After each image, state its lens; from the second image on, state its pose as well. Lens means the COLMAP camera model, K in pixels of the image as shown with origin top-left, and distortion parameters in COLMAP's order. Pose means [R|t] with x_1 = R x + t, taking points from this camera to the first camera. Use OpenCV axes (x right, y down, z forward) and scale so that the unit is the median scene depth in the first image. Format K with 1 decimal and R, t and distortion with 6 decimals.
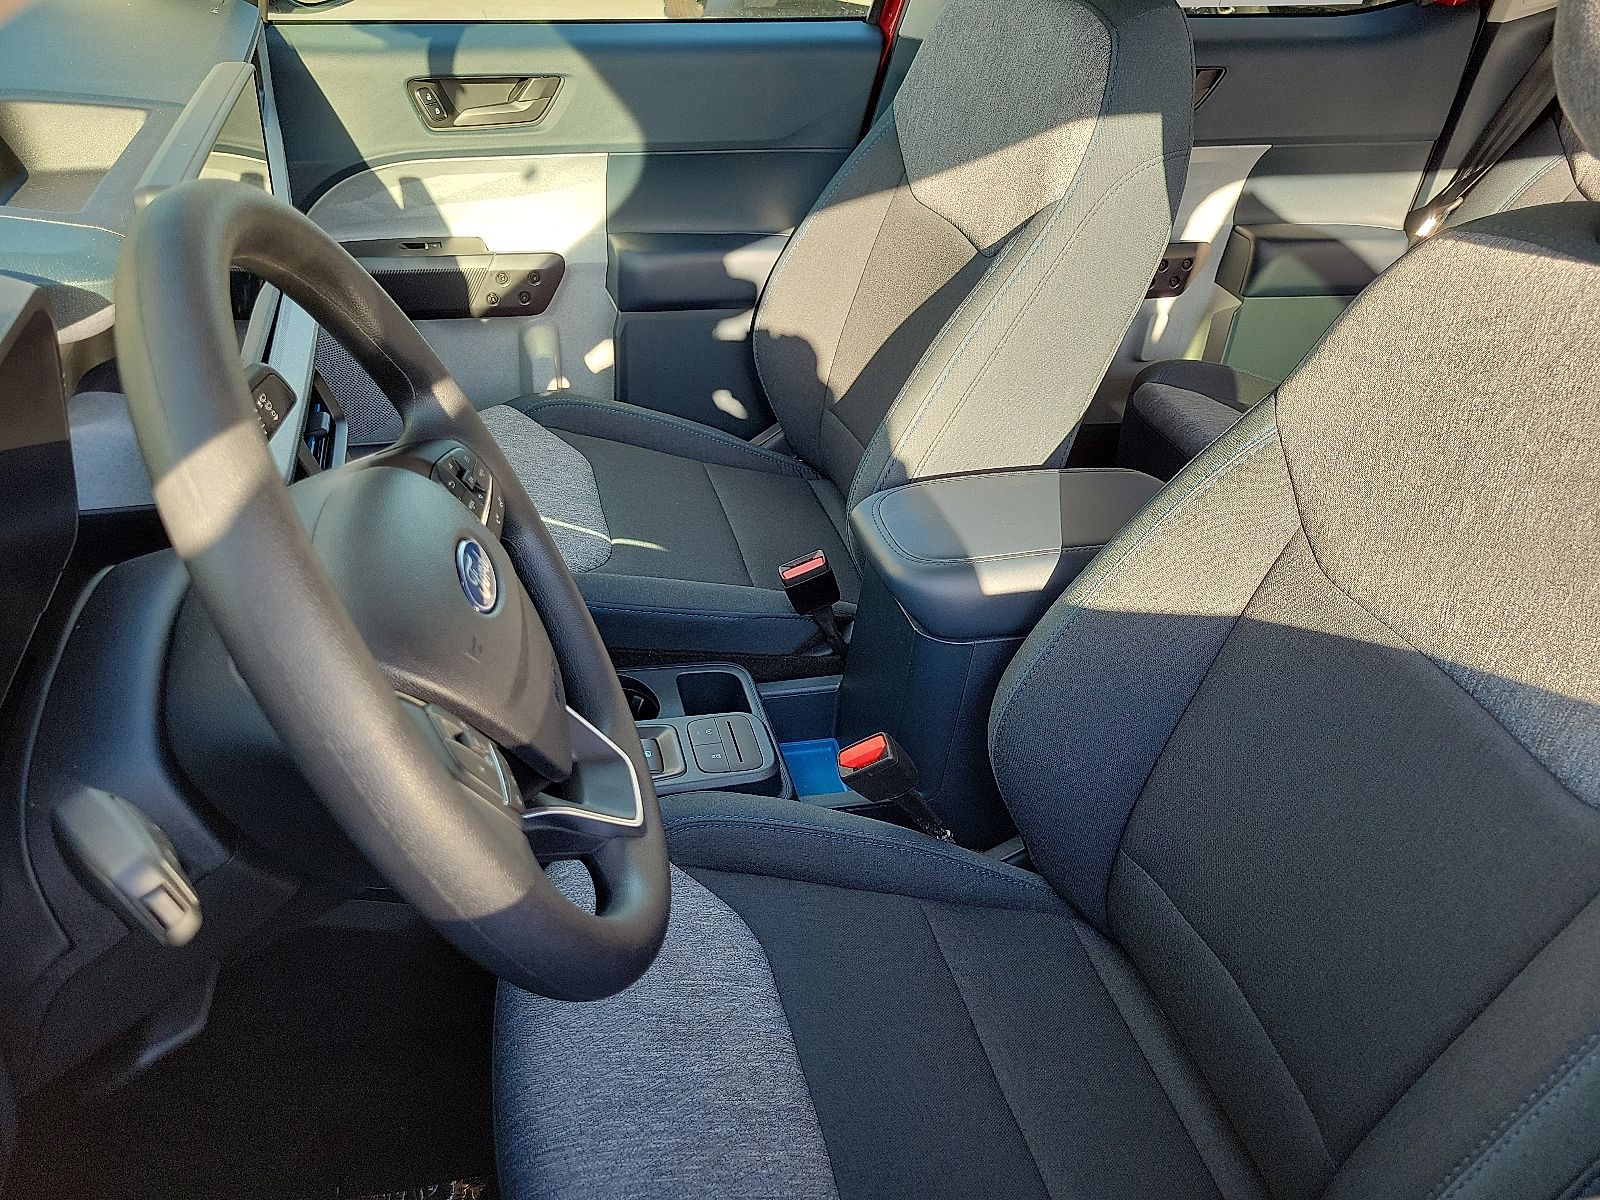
lens RADIAL K [[1218.6, 0, 800.0], [0, 1218.6, 600.0], [0, 0, 1]] dist [0.004703, -0.001070]
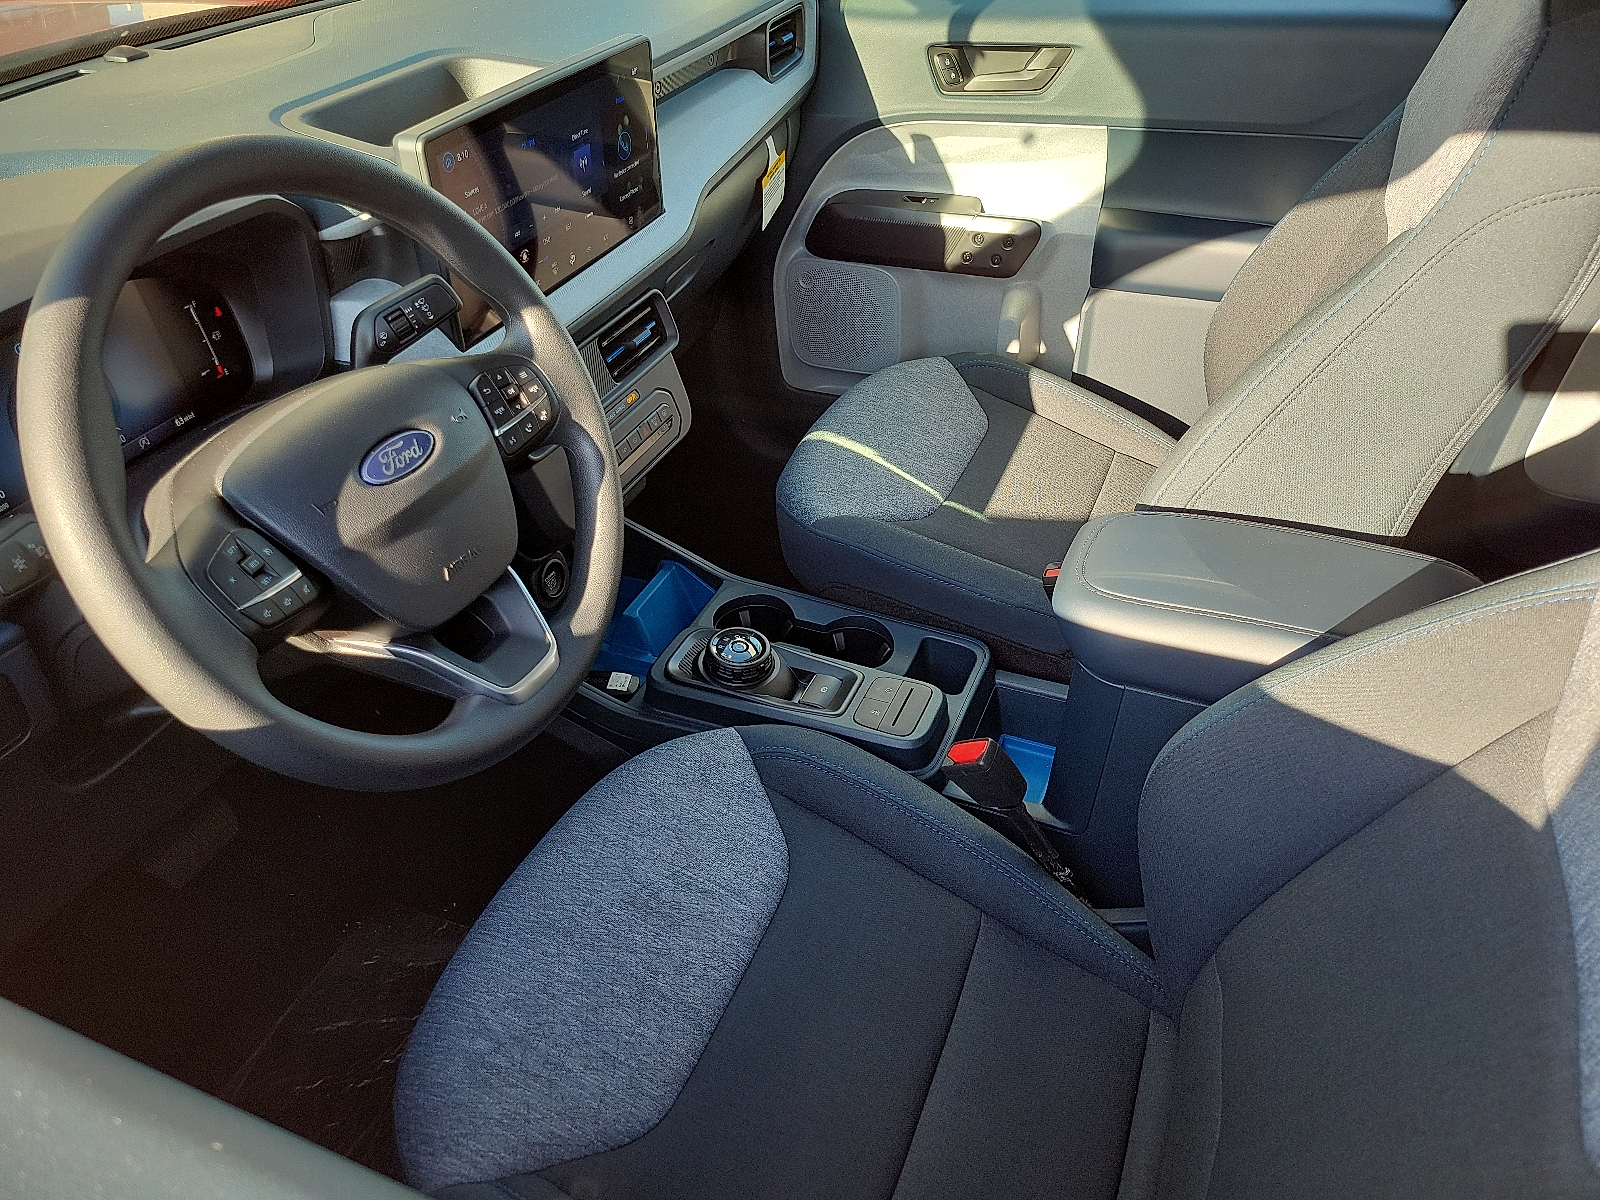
lens RADIAL K [[1208.7, 0, 802.0], [0, 1208.7, 605.5], [0, 0, 1]] dist [0.004032, -0.001102]
pose [[0.787326, 0.288557, -0.544842, 0.301682], [-0.263810, 0.956401, 0.125305, -0.052801], [0.557245, 0.045079, 0.829124, 0.065867]]
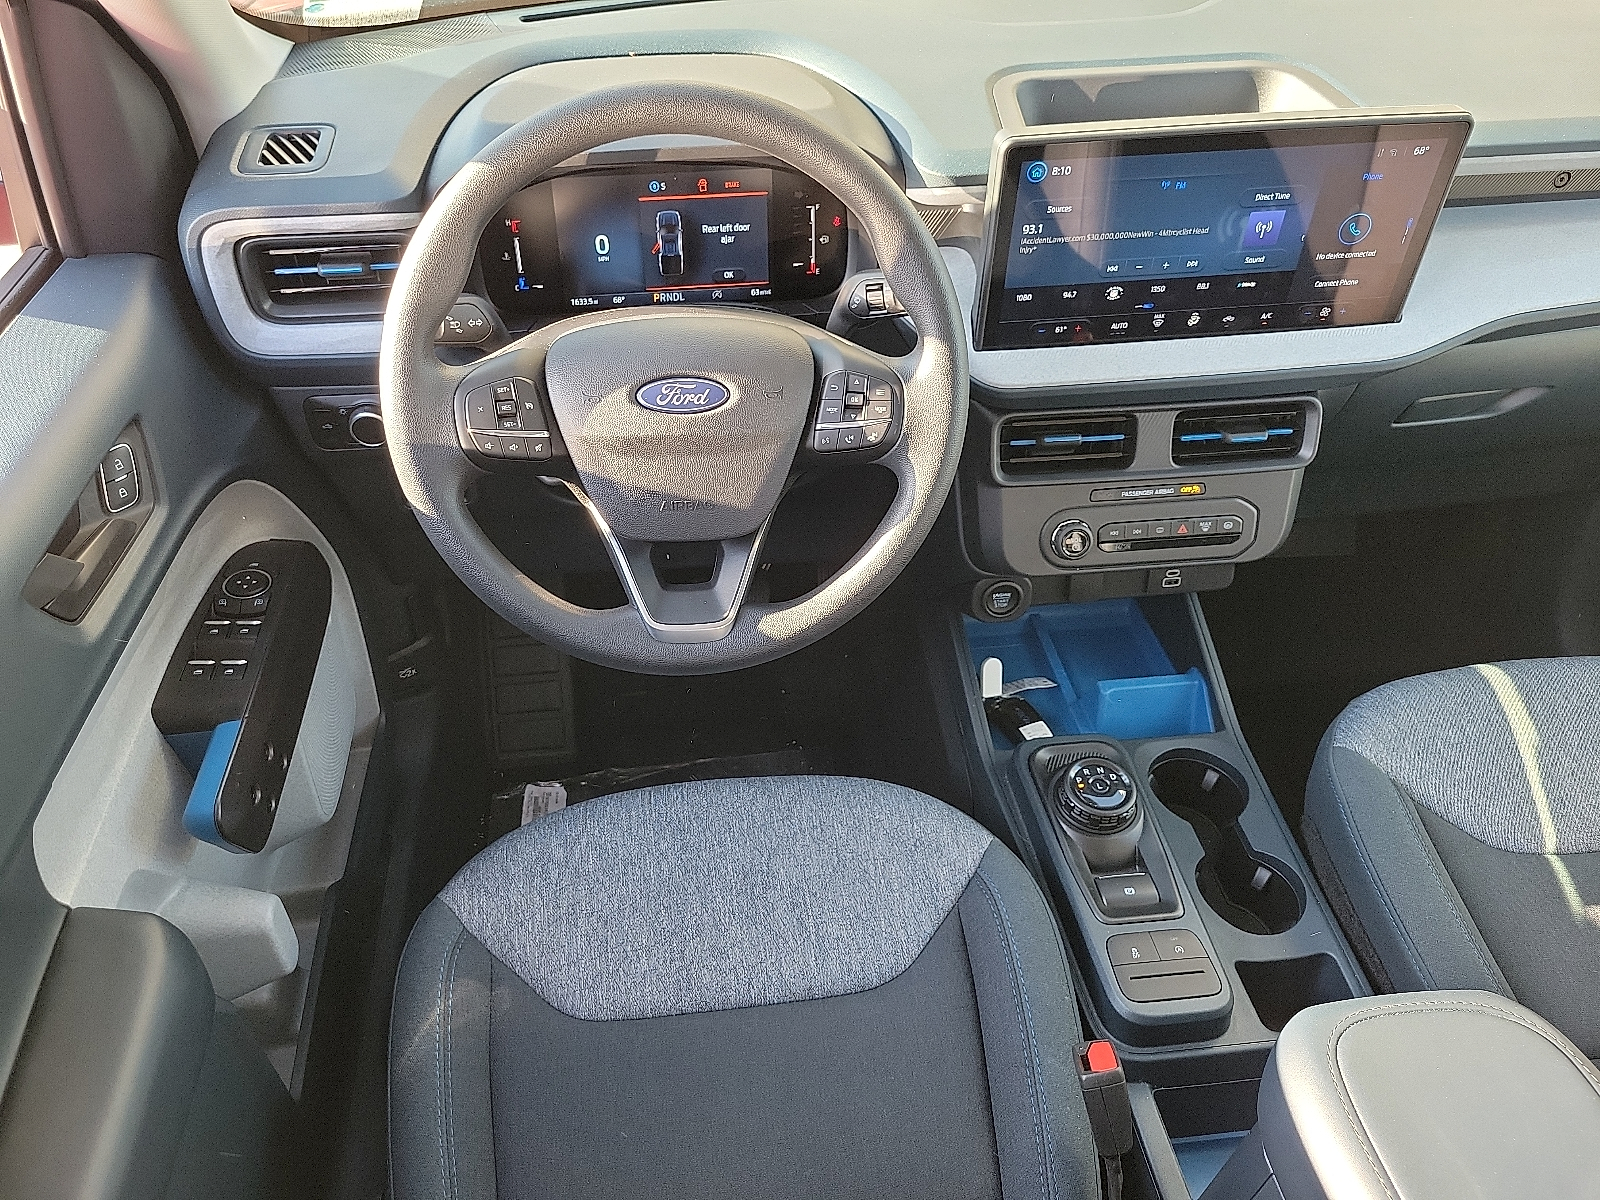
lens RADIAL K [[1218.6, 0, 800.0], [0, 1218.6, 600.0], [0, 0, 1]] dist [0.004703, -0.001070]
pose [[-0.156711, 0.578890, -0.800205, 0.370526], [-0.539263, 0.628629, 0.560376, -0.277619], [0.827428, 0.519338, 0.213661, 0.344862]]
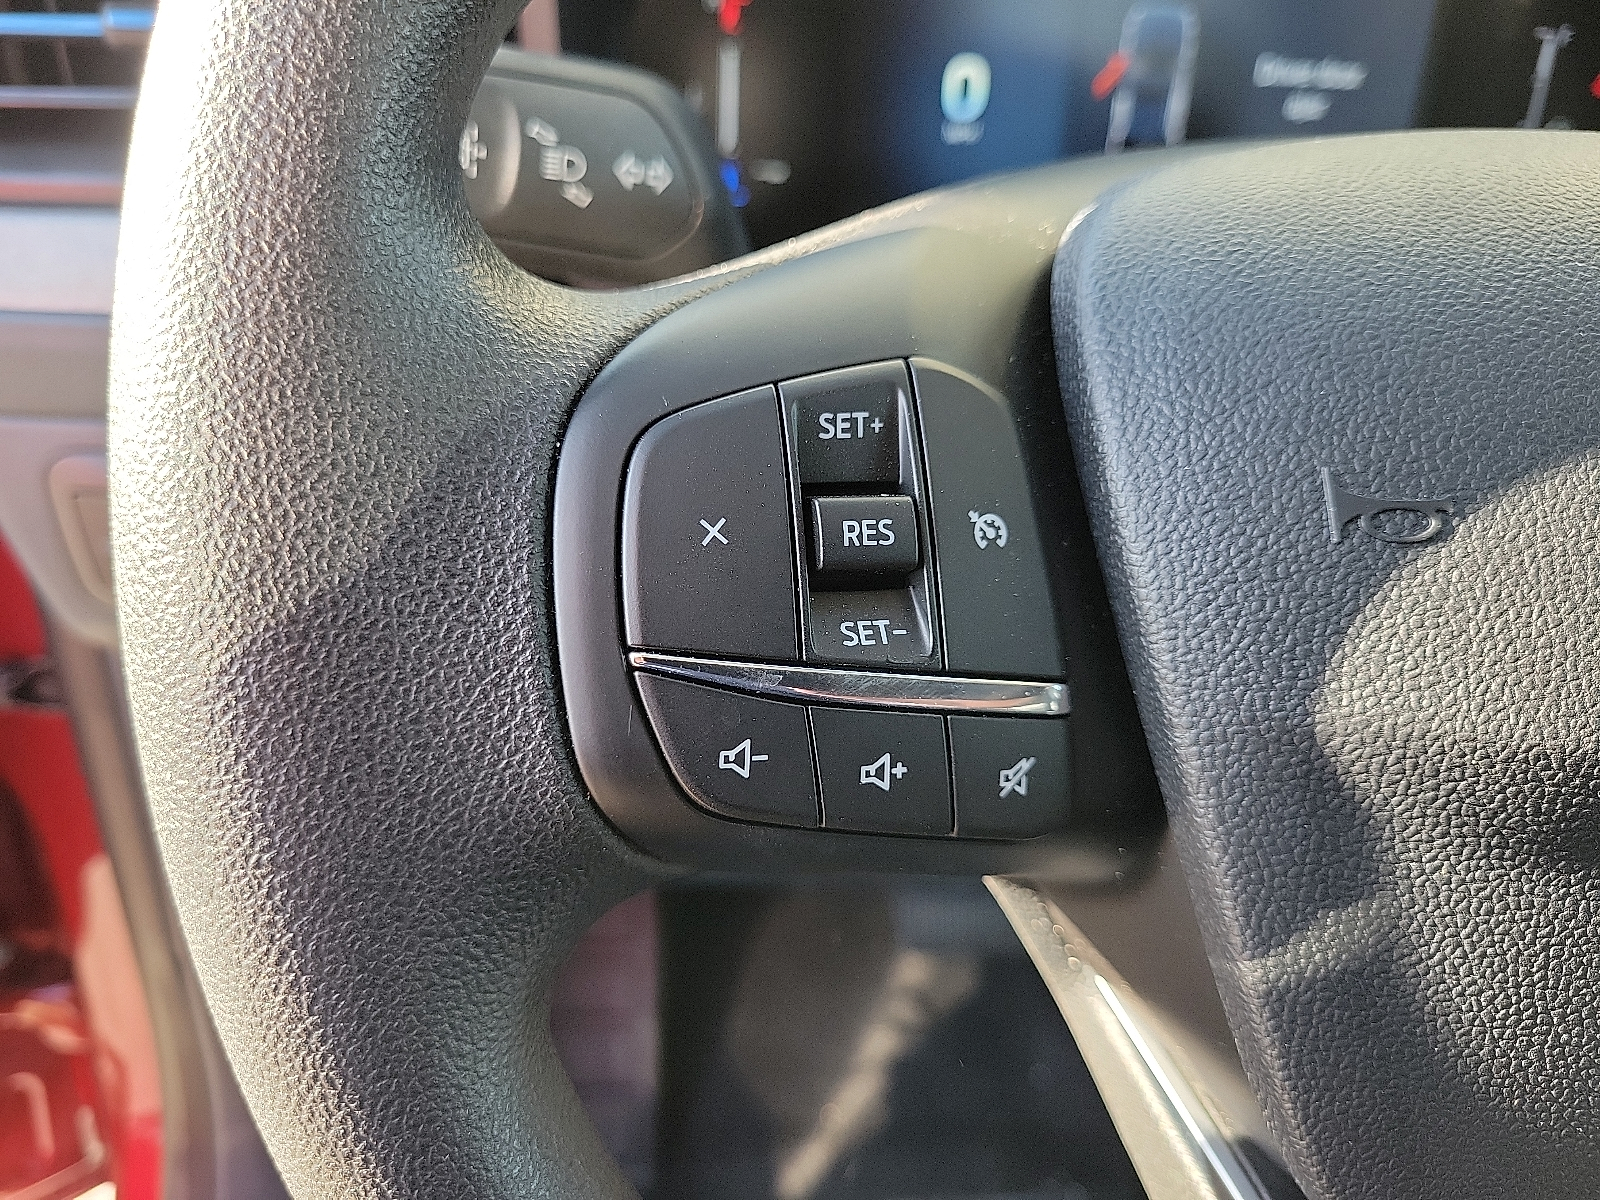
lens RADIAL K [[1218.6, 0, 800.0], [0, 1218.6, 600.0], [0, 0, 1]] dist [0.004703, -0.001070]
pose [[-0.188255, 0.464200, -0.865493, -0.005110], [-0.596967, 0.645684, 0.476154, 0.001639], [0.779866, 0.606309, 0.155559, 0.294411]]
